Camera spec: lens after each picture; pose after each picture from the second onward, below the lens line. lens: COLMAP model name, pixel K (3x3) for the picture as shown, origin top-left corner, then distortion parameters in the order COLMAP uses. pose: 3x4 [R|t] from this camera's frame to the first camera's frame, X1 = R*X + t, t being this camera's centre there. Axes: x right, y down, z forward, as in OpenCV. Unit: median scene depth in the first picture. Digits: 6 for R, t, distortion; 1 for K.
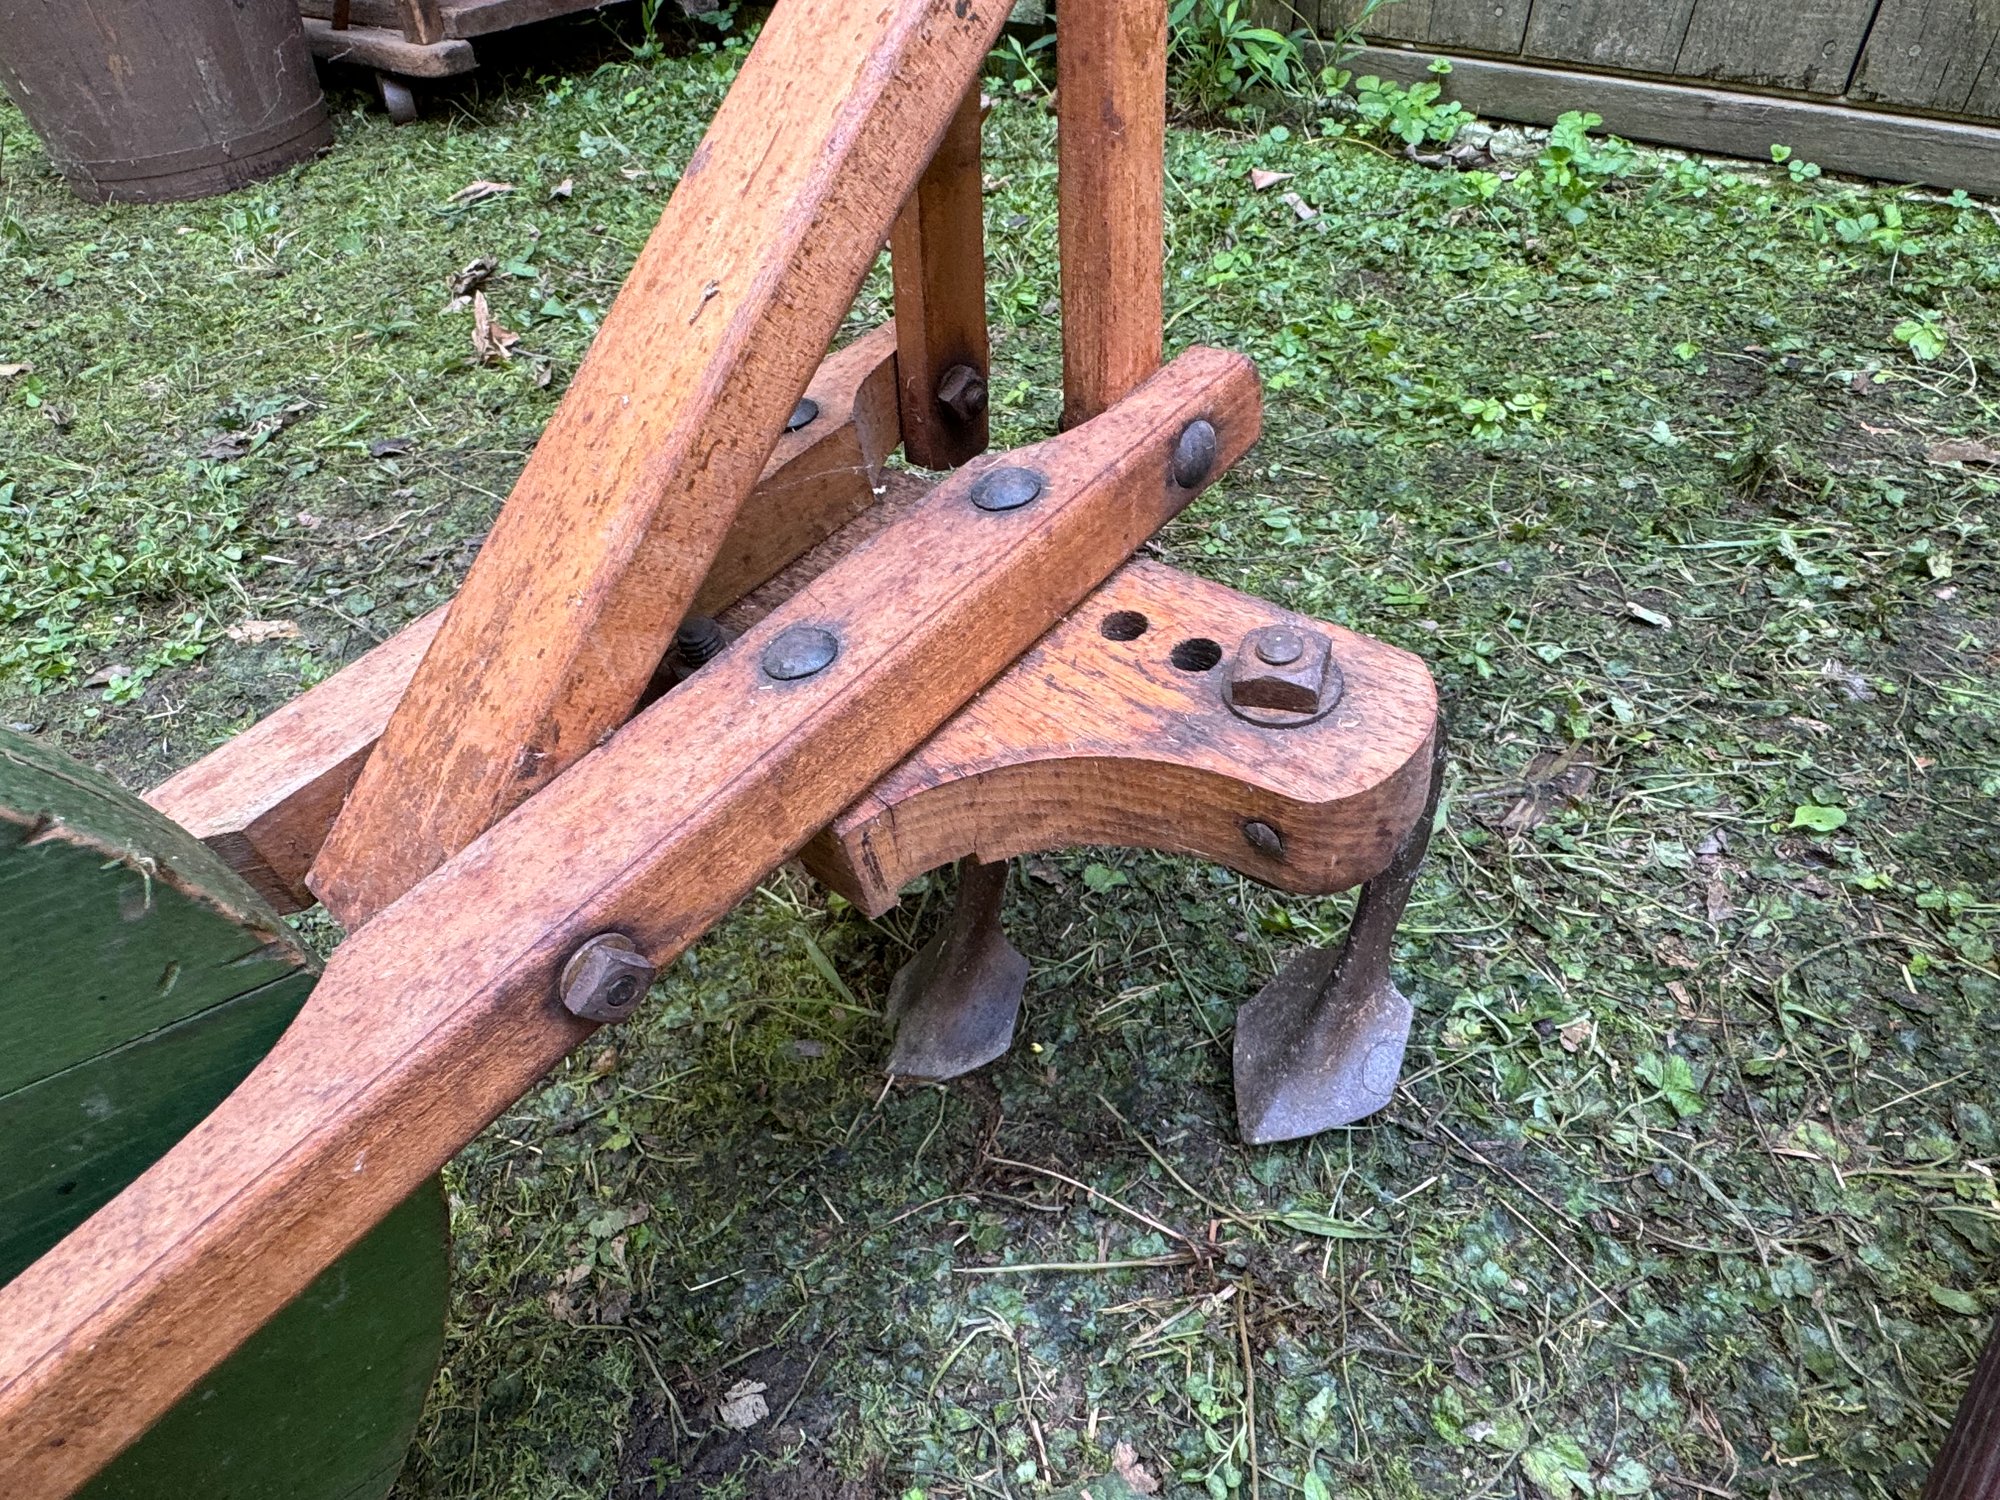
lens RADIAL K [[1383.4, 0, 825.2], [0, 1383.4, 741.9], [0, 0, 1]] dist [-0.042506, 0.041881]
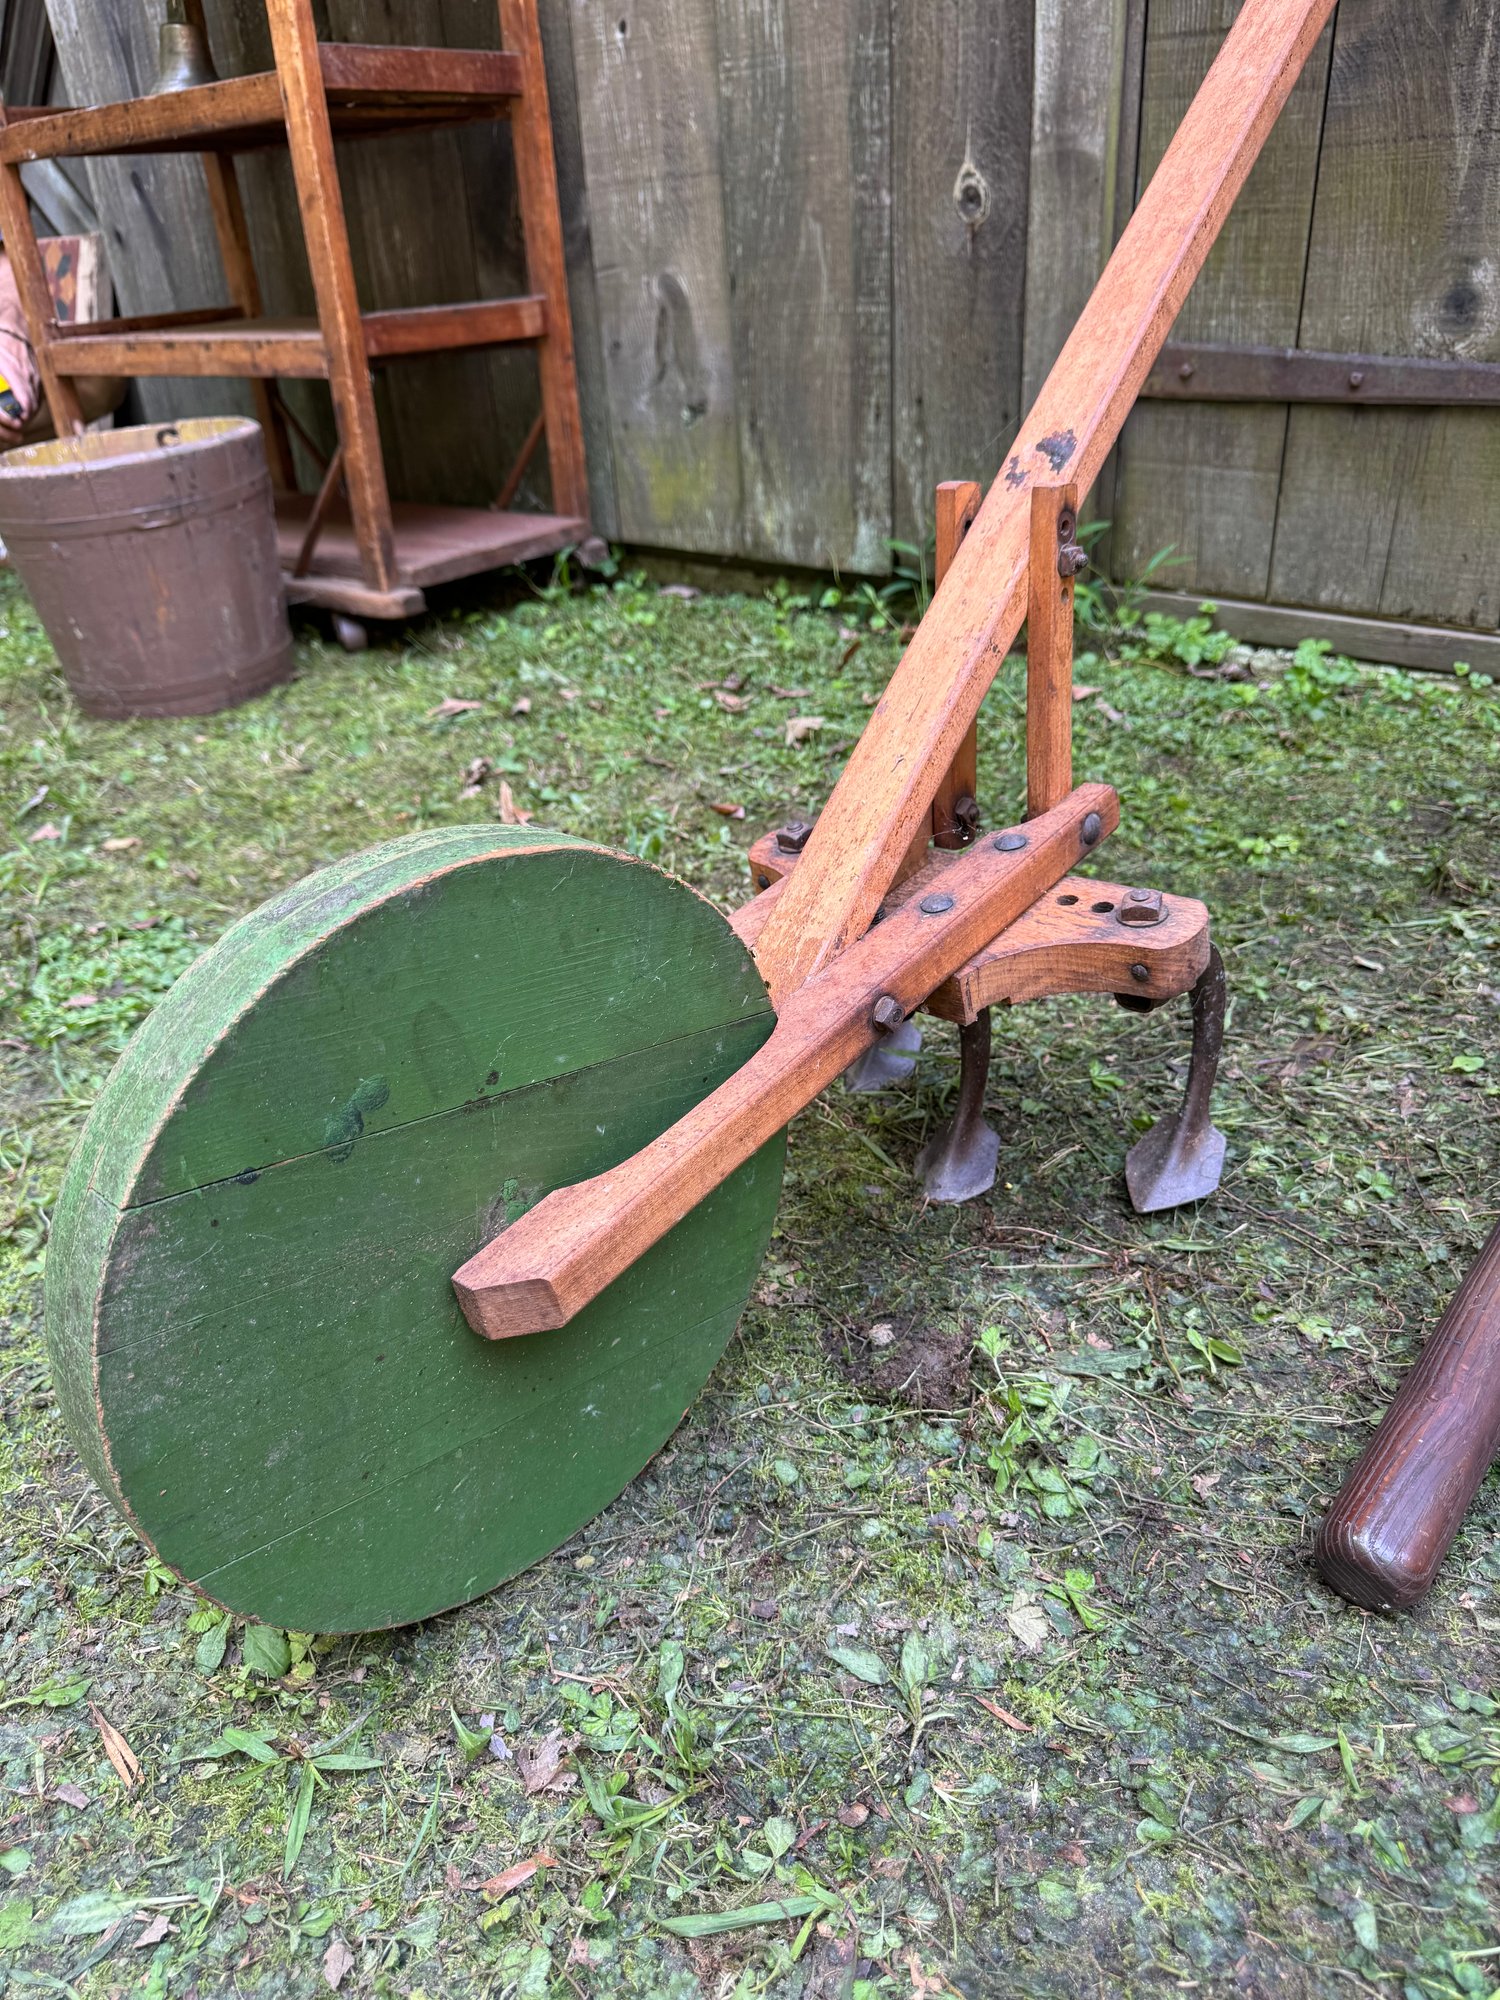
lens RADIAL K [[1521.7, 0, 617.8], [0, 1521.7, 986.0], [0, 0, 1]] dist [0.048448, -0.083778]
pose [[0.999768, -0.014969, 0.015465, -0.286395], [0.017662, 0.981215, -0.192108, 0.267267], [-0.012299, 0.192336, 0.981252, -0.721158]]
